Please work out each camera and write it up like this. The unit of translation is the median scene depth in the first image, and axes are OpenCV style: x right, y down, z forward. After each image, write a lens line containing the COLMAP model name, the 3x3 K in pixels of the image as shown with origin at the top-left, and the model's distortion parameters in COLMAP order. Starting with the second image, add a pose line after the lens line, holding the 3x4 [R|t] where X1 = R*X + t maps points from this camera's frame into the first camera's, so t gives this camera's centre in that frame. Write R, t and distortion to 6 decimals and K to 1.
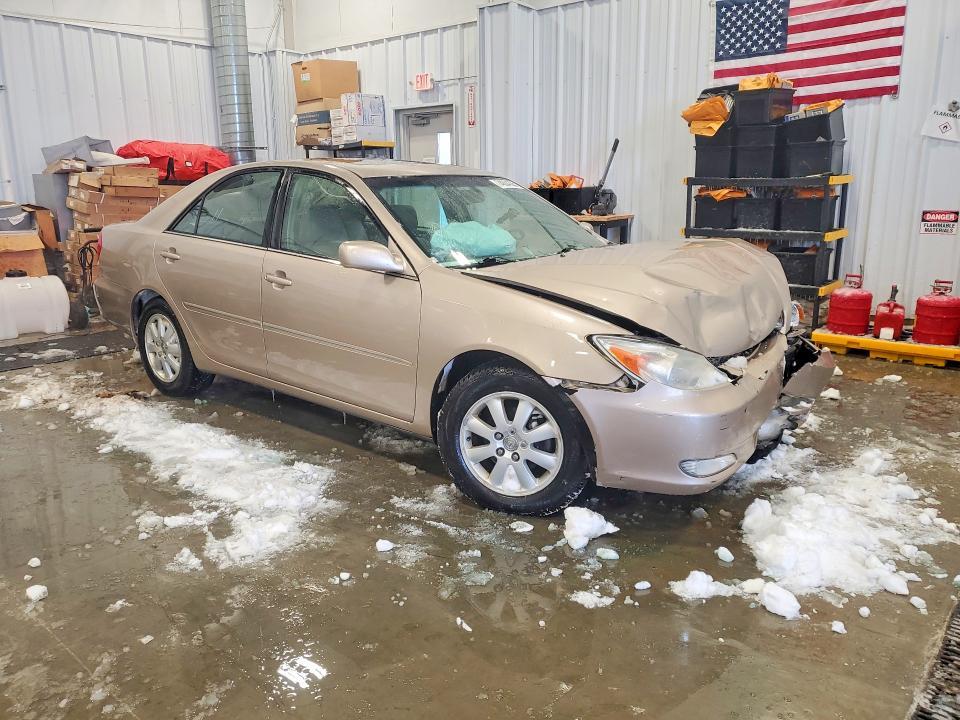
lens RADIAL K [[770.6, 0, 480.0], [0, 770.6, 360.0], [0, 0, 1]] dist [0.010932, 0.006745]
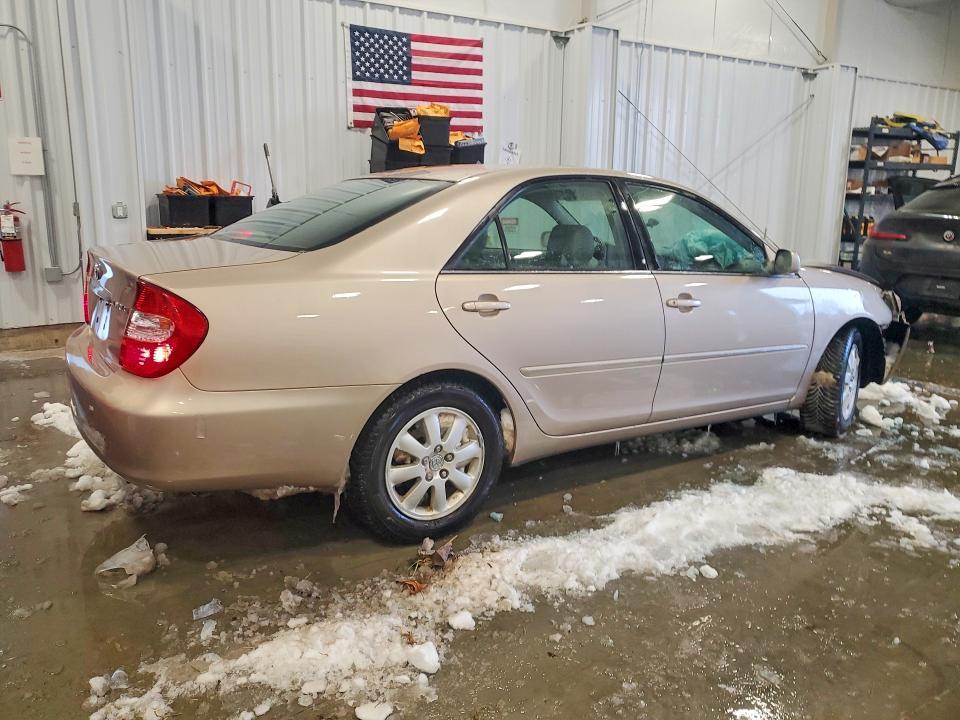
lens RADIAL K [[752.6, 0, 480.0], [0, 752.6, 360.0], [0, 0, 1]] dist [-0.008300, -0.001713]
pose [[0.279267, -0.192094, 0.940803, -0.791391], [0.197942, 0.970258, 0.139351, -0.141754], [-0.939590, 0.147308, 0.308985, 0.660501]]
